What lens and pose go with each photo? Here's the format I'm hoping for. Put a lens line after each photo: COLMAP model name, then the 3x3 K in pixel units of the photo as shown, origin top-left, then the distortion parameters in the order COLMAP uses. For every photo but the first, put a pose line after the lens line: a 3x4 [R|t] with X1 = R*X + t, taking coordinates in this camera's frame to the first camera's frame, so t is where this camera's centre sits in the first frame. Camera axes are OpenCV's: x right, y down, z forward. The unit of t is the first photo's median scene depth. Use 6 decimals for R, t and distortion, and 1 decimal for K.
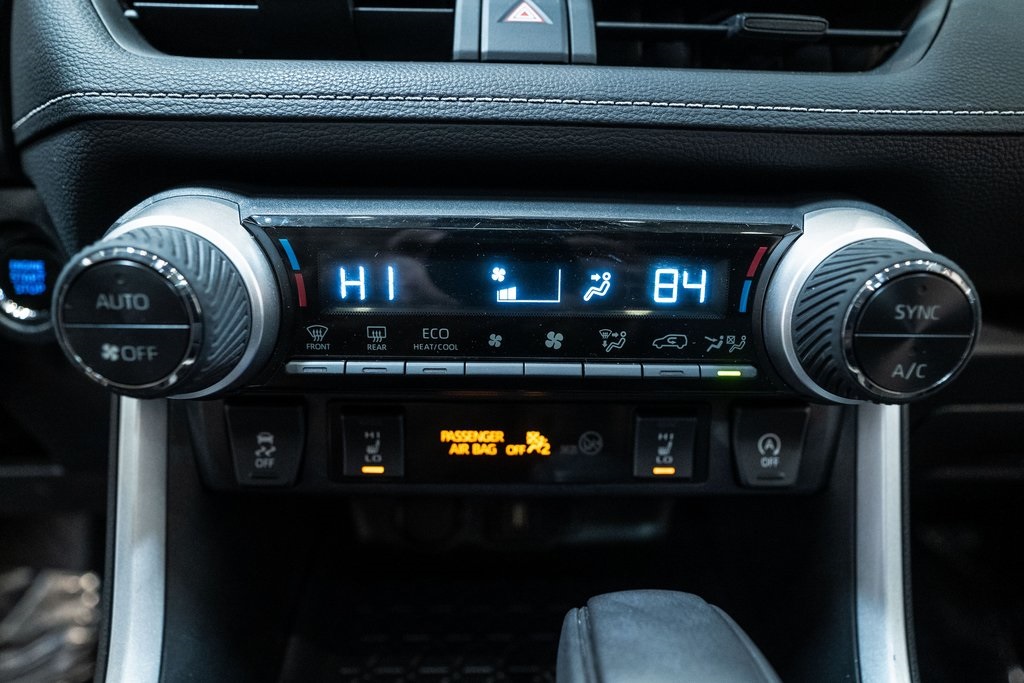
lens RADIAL K [[549.6, 0, 543.2], [0, 549.6, 349.9], [0, 0, 1]] dist [-0.041357, 0.000420]
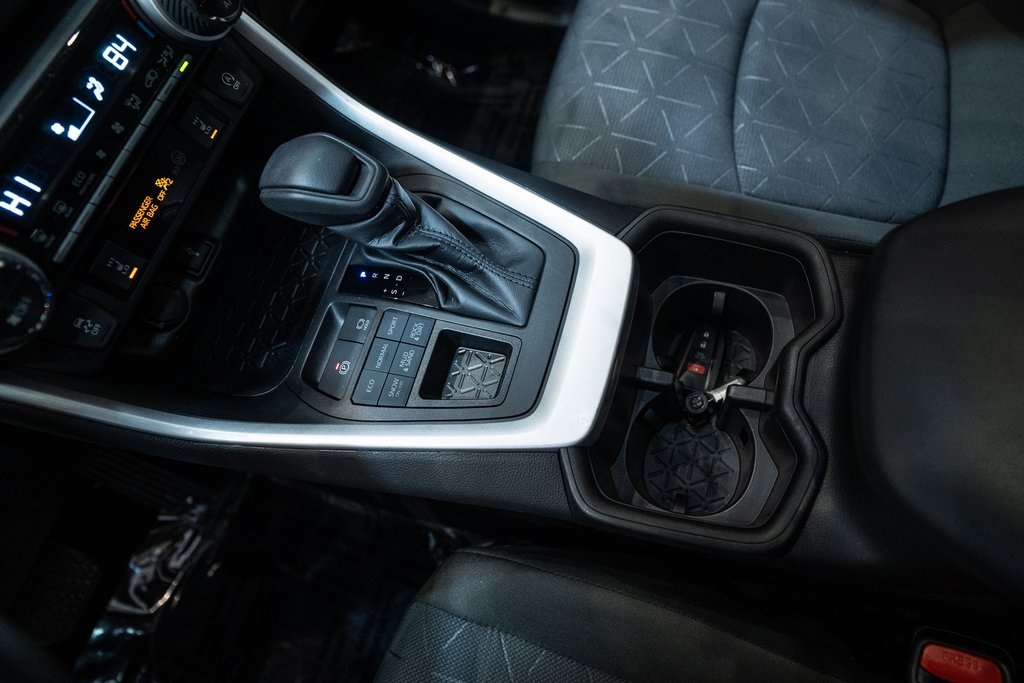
lens RADIAL K [[564.2, 0, 554.7], [0, 564.2, 323.5], [0, 0, 1]] dist [-0.036722, 0.012541]
pose [[0.288500, -0.909124, 0.300435, -0.693691], [0.574125, 0.415364, 0.705587, -0.206305], [-0.766256, -0.031074, 0.641784, -1.286675]]
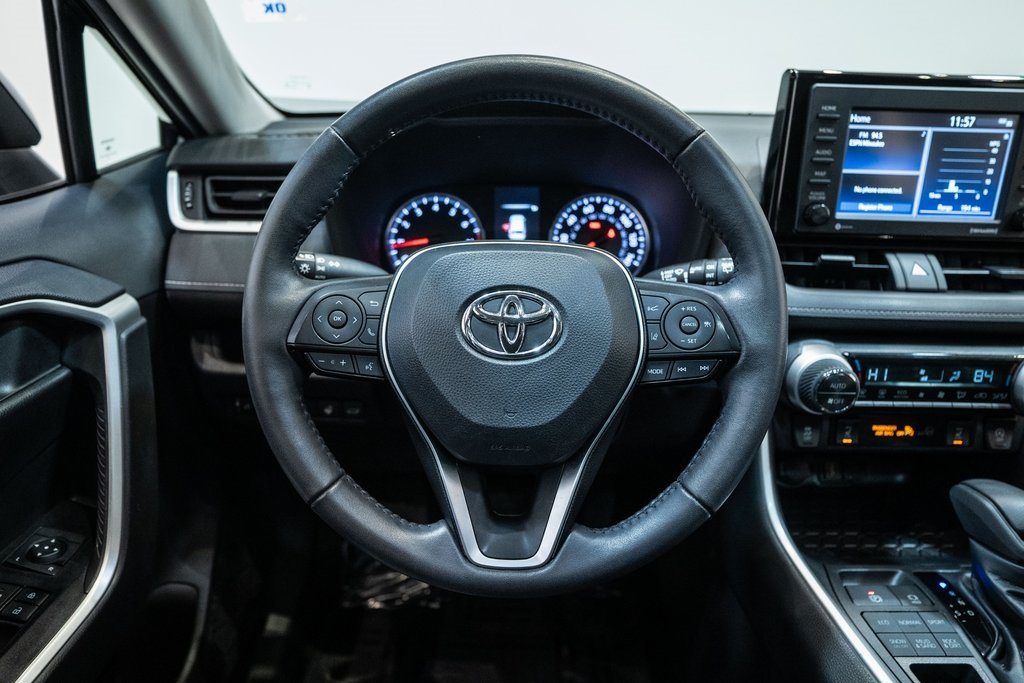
lens RADIAL K [[624.1, 0, 462.8], [0, 624.1, 331.5], [0, 0, 1]] dist [-0.068606, 0.029977]
pose [[0.999194, 0.012080, -0.038291, -2.351646], [-0.012179, 0.999923, -0.002372, -0.309704], [0.038260, 0.002836, 0.999264, -2.249062]]
